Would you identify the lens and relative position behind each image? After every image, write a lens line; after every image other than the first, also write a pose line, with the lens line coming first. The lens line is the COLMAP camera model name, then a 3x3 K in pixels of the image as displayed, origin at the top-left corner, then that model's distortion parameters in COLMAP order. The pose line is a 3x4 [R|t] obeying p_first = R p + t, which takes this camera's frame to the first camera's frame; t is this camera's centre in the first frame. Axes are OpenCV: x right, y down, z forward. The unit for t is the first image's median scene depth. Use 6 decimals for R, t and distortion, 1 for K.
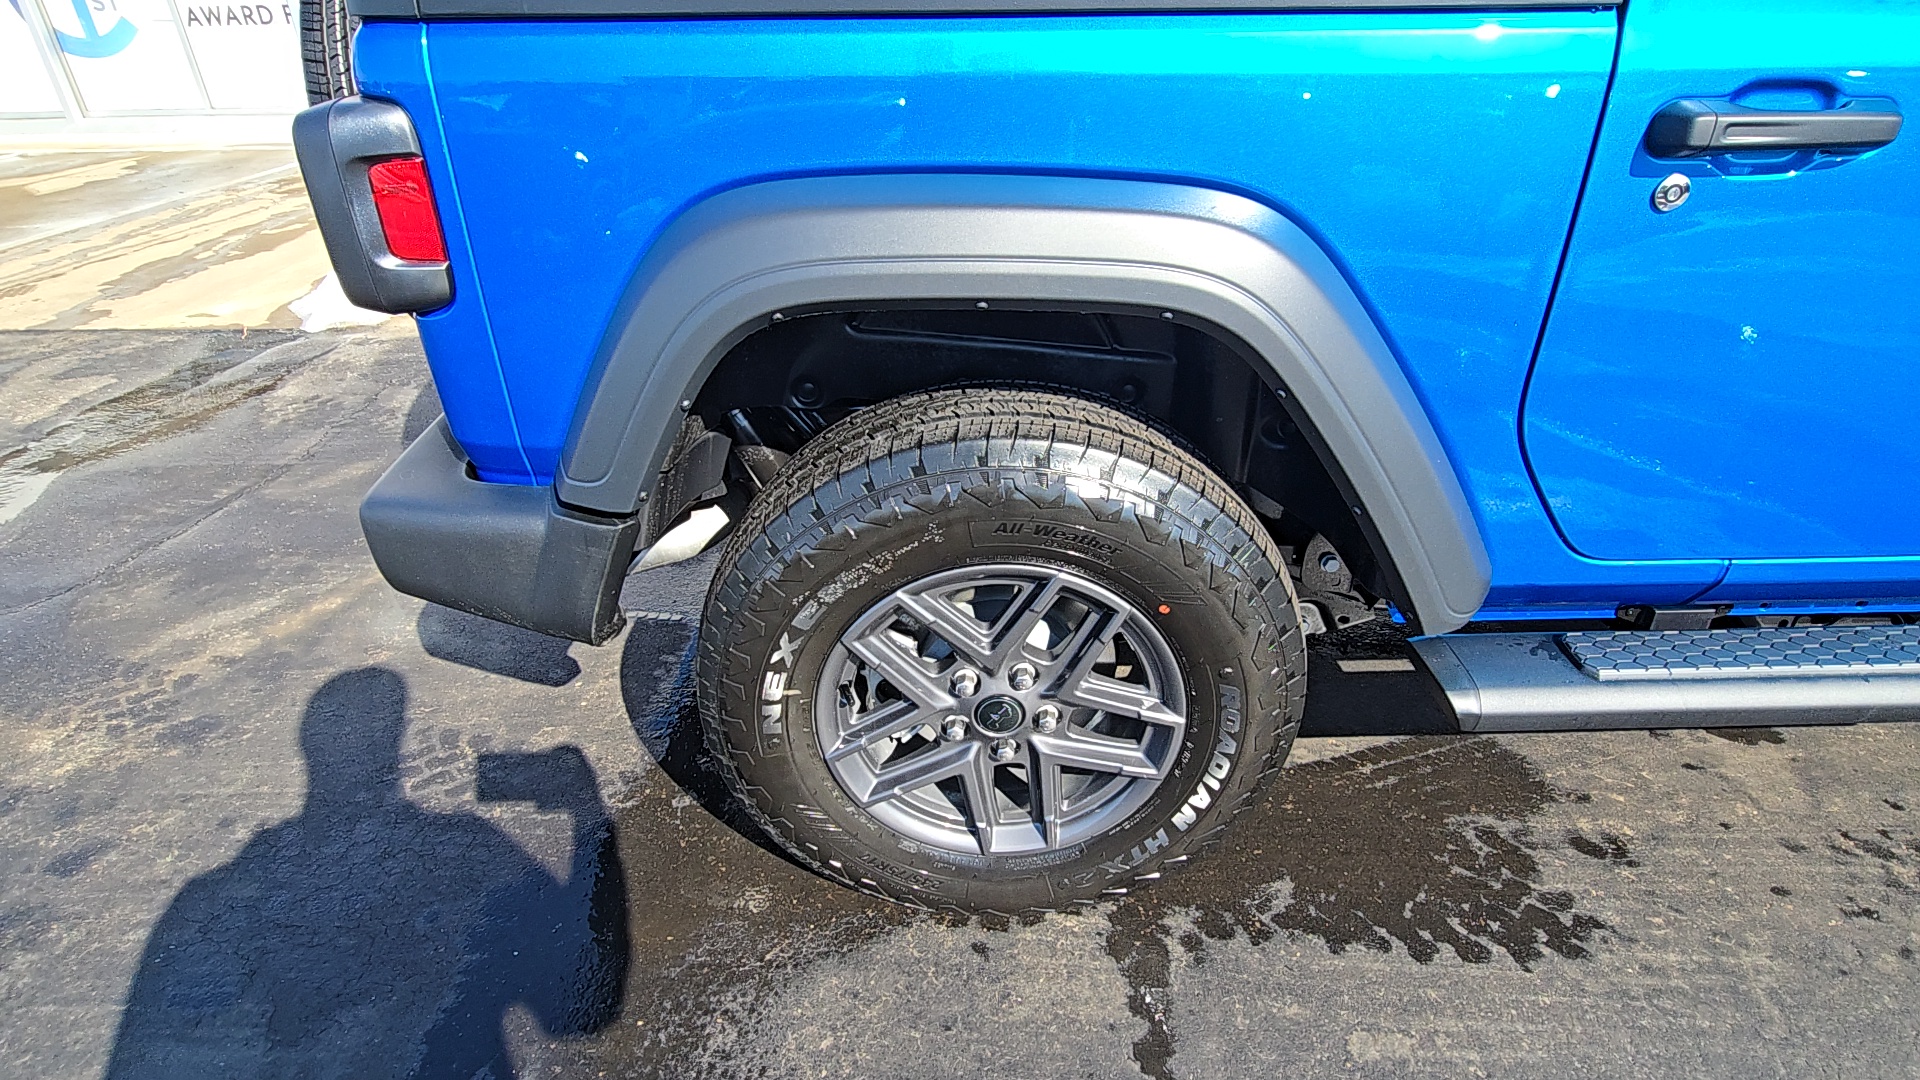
lens RADIAL K [[970.2, 0, 954.0], [0, 970.2, 544.1], [0, 0, 1]] dist [0.003559, -0.002890]
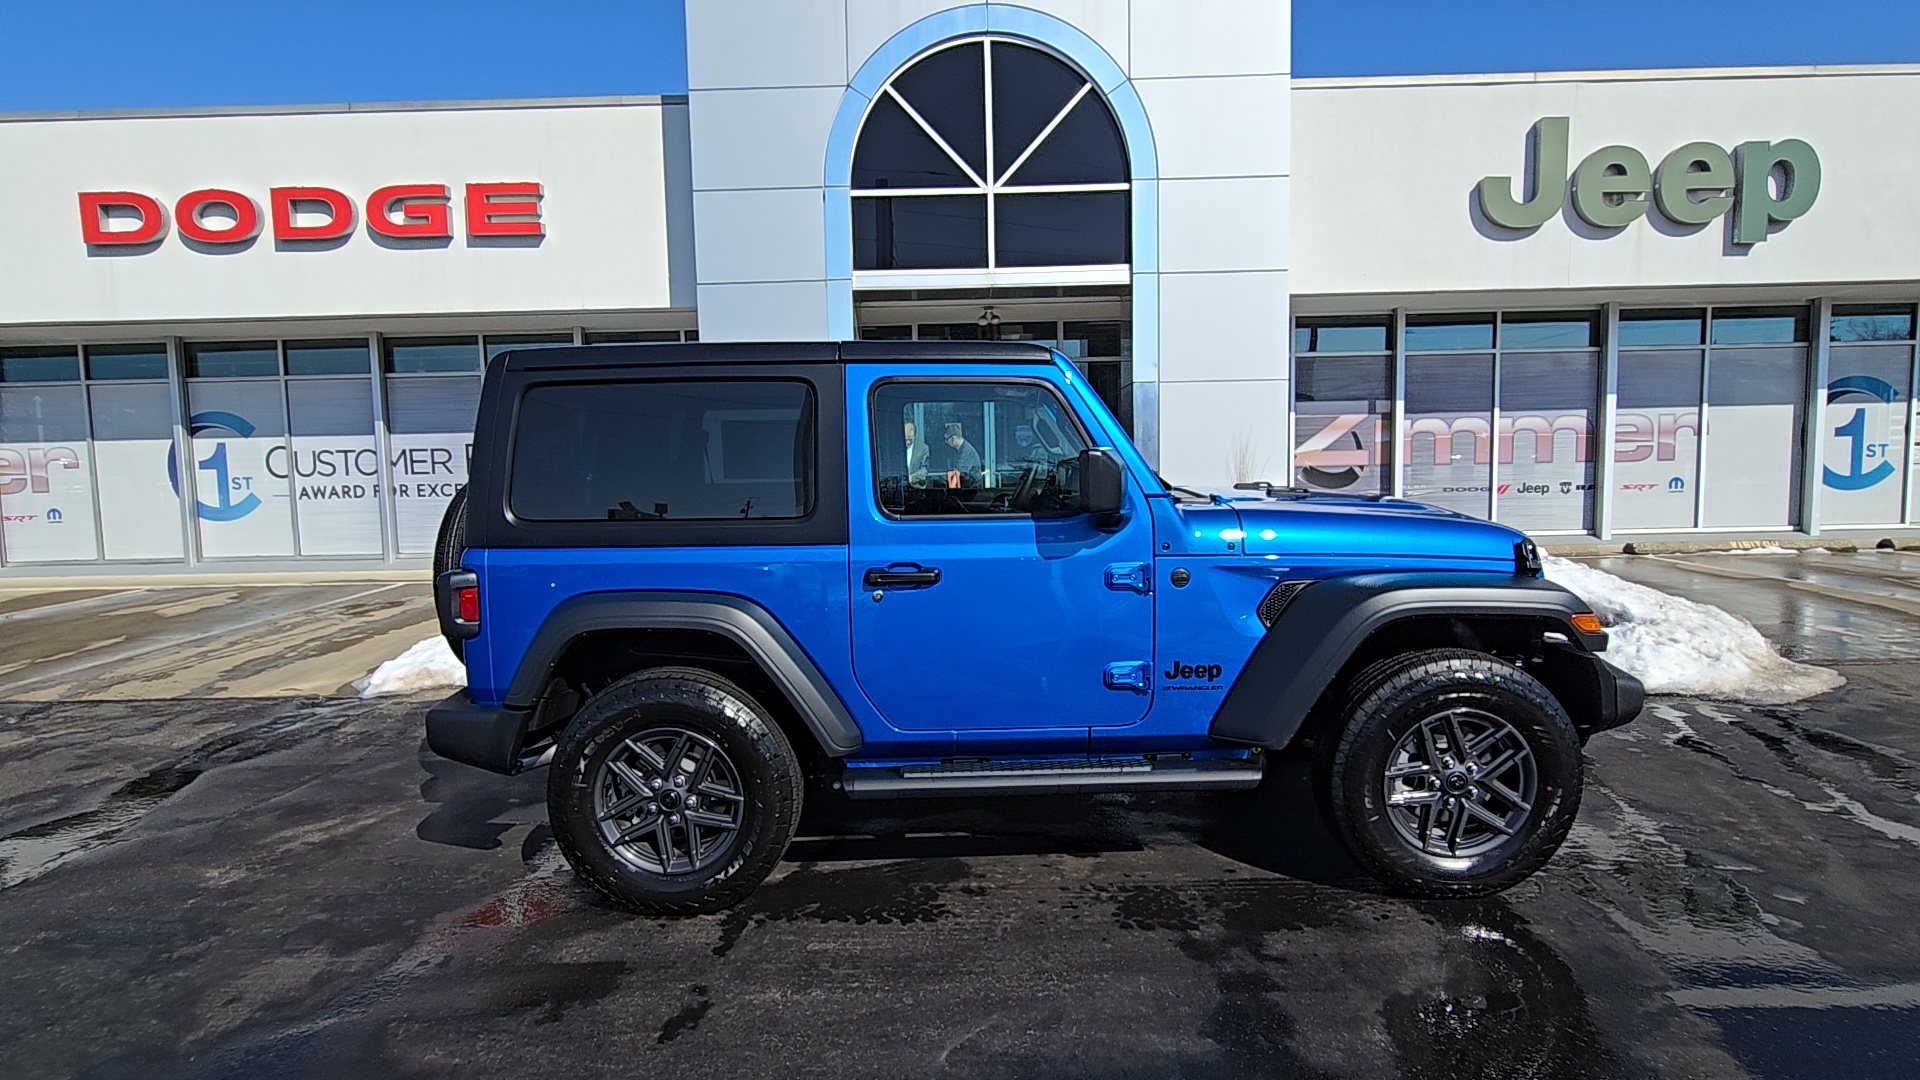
lens RADIAL K [[970.2, 0, 950.9], [0, 970.2, 545.0], [0, 0, 1]] dist [0.003559, -0.002890]
pose [[0.999954, -0.005720, 0.007744, 0.503674], [0.008391, 0.912169, -0.409728, 0.408466], [-0.004720, 0.409774, 0.912175, -1.015701]]
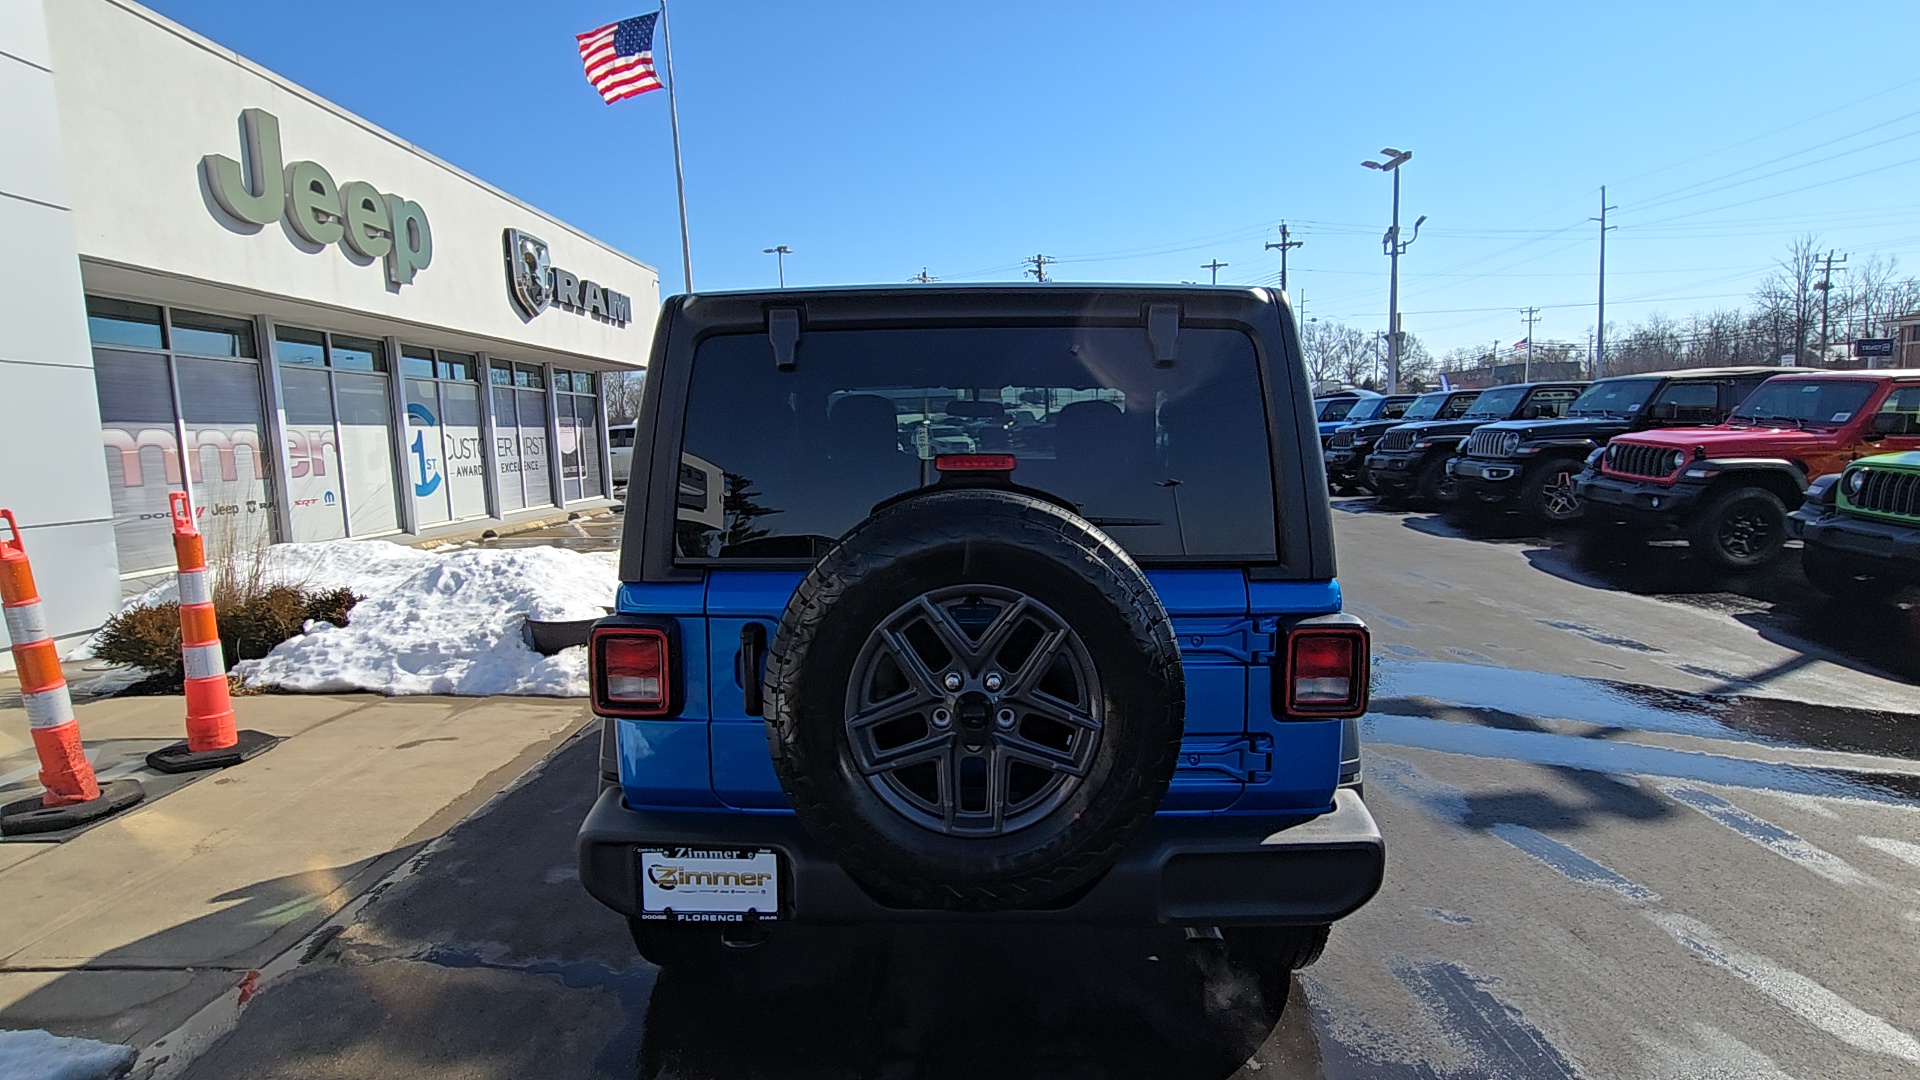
lens RADIAL K [[970.2, 0, 939.2], [0, 970.2, 547.2], [0, 0, 1]] dist [0.003559, -0.002890]
pose [[0.014549, -0.098787, 0.995002, -1.427039], [0.514875, 0.853779, 0.077237, -0.642775], [-0.857142, 0.511178, 0.063285, 0.853864]]
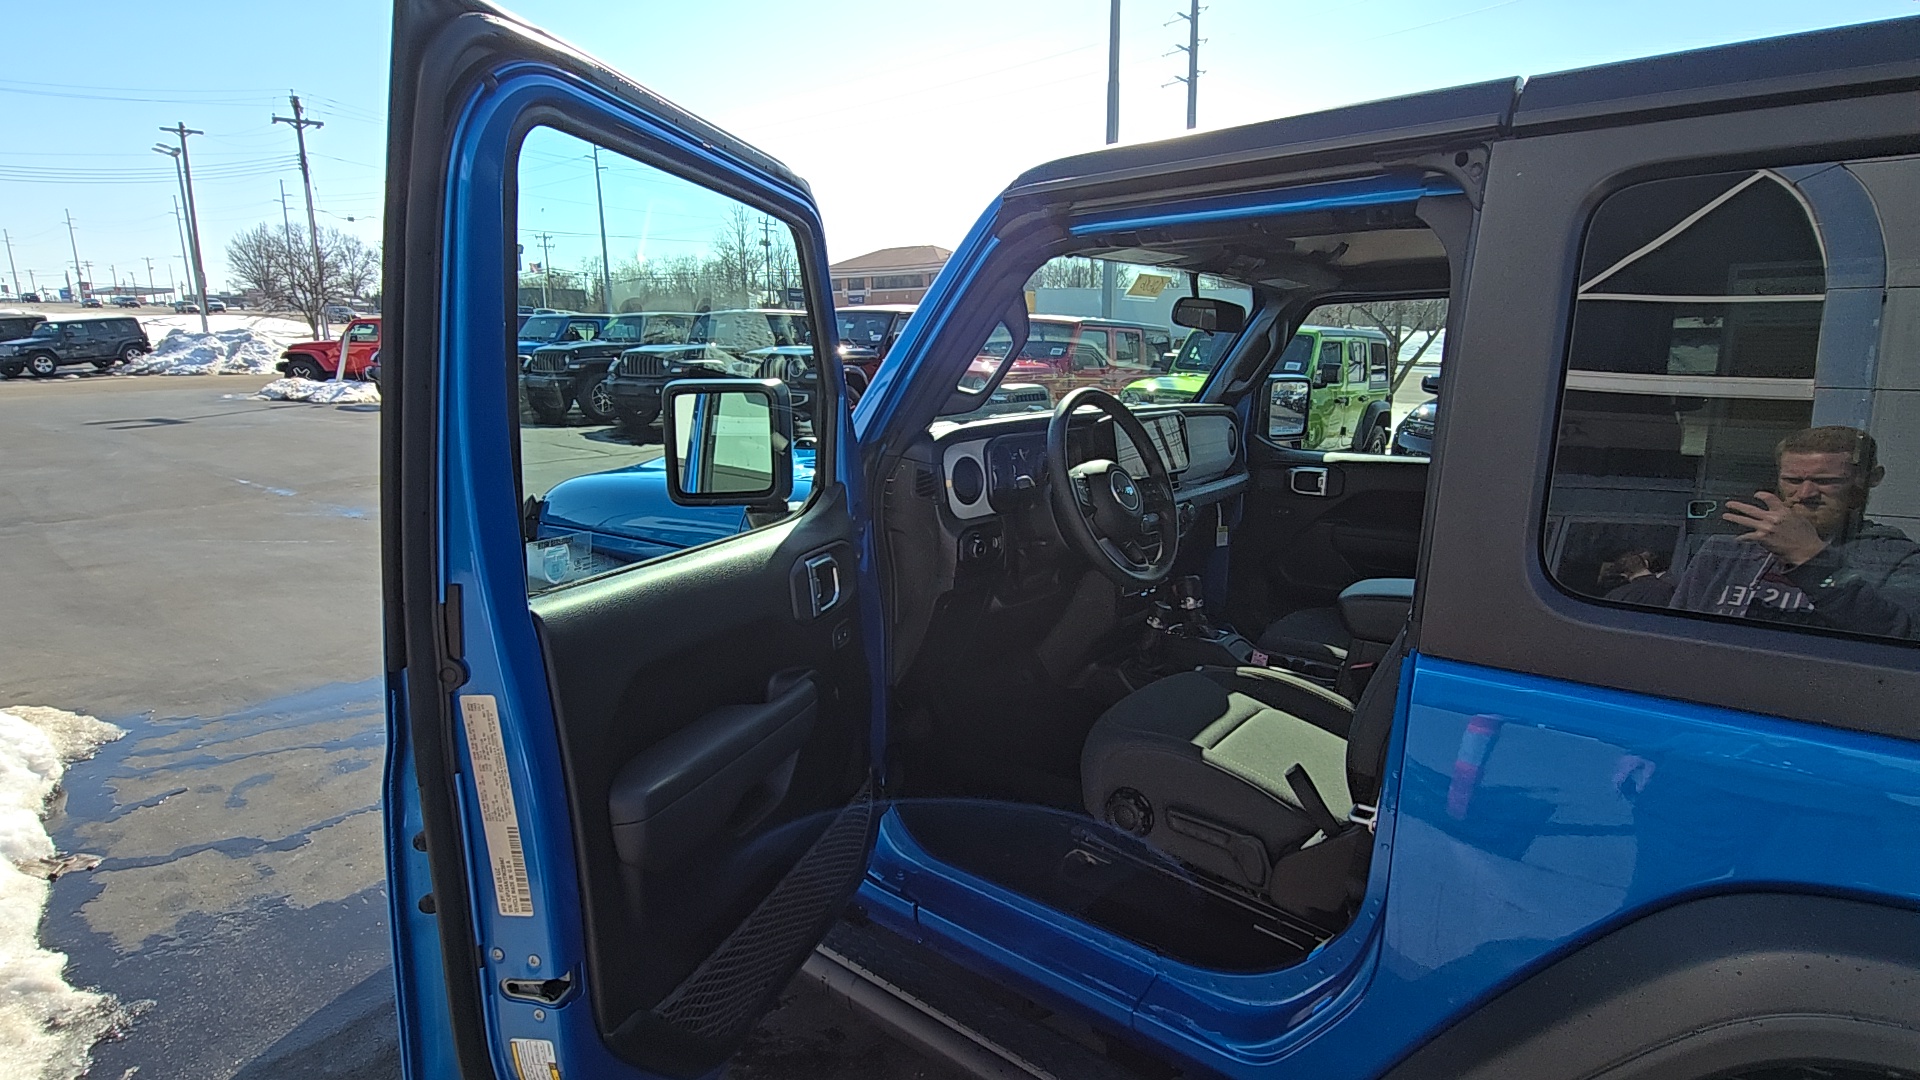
lens RADIAL K [[970.2, 0, 934.7], [0, 970.2, 552.4], [0, 0, 1]] dist [0.003559, -0.002890]
pose [[-0.799368, -0.111342, 0.590436, 0.231113], [0.306874, 0.769188, 0.560515, -1.172733], [-0.516565, 0.629247, -0.580696, 1.685918]]
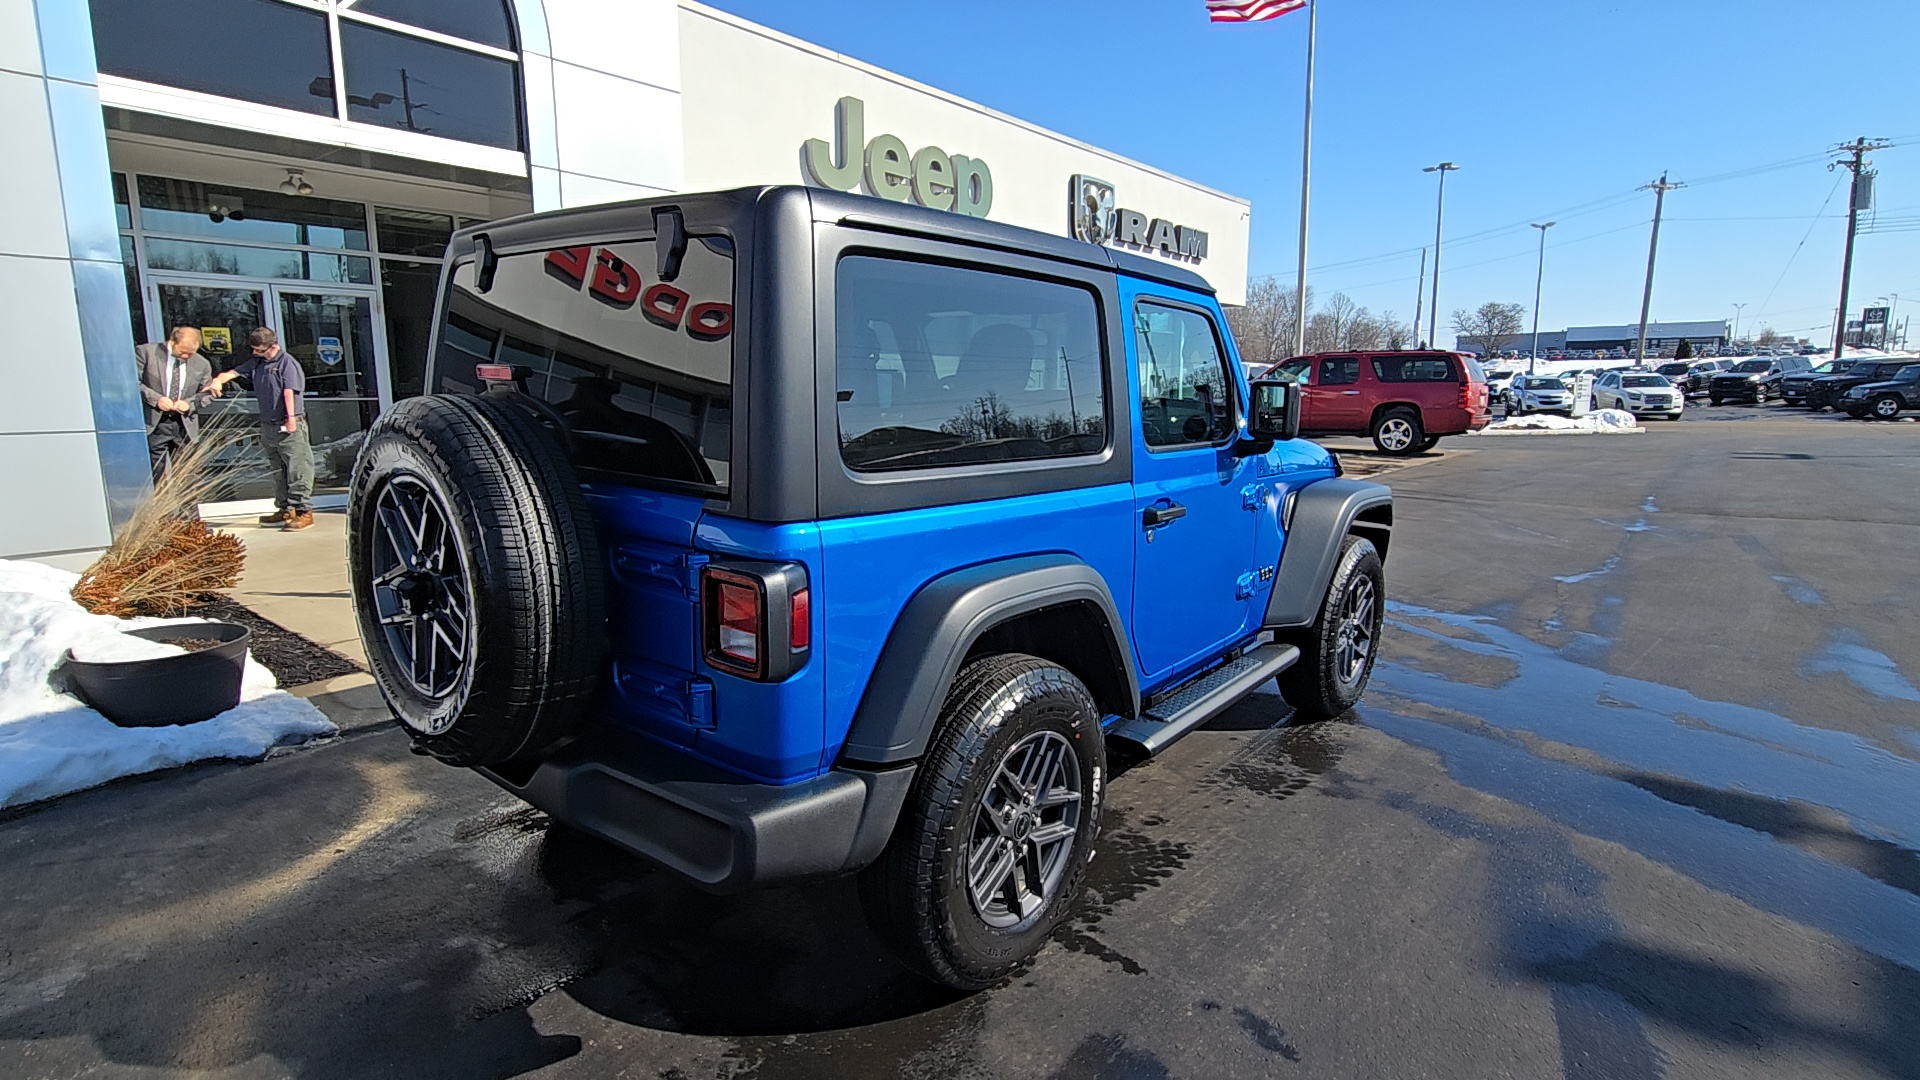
lens RADIAL K [[970.2, 0, 952.5], [0, 970.2, 546.8], [0, 0, 1]] dist [0.003559, -0.002890]
pose [[0.621975, -0.110832, 0.775154, -0.974692], [0.368961, 0.914632, -0.165276, -0.037511], [-0.690663, 0.388799, 0.609771, -0.176146]]
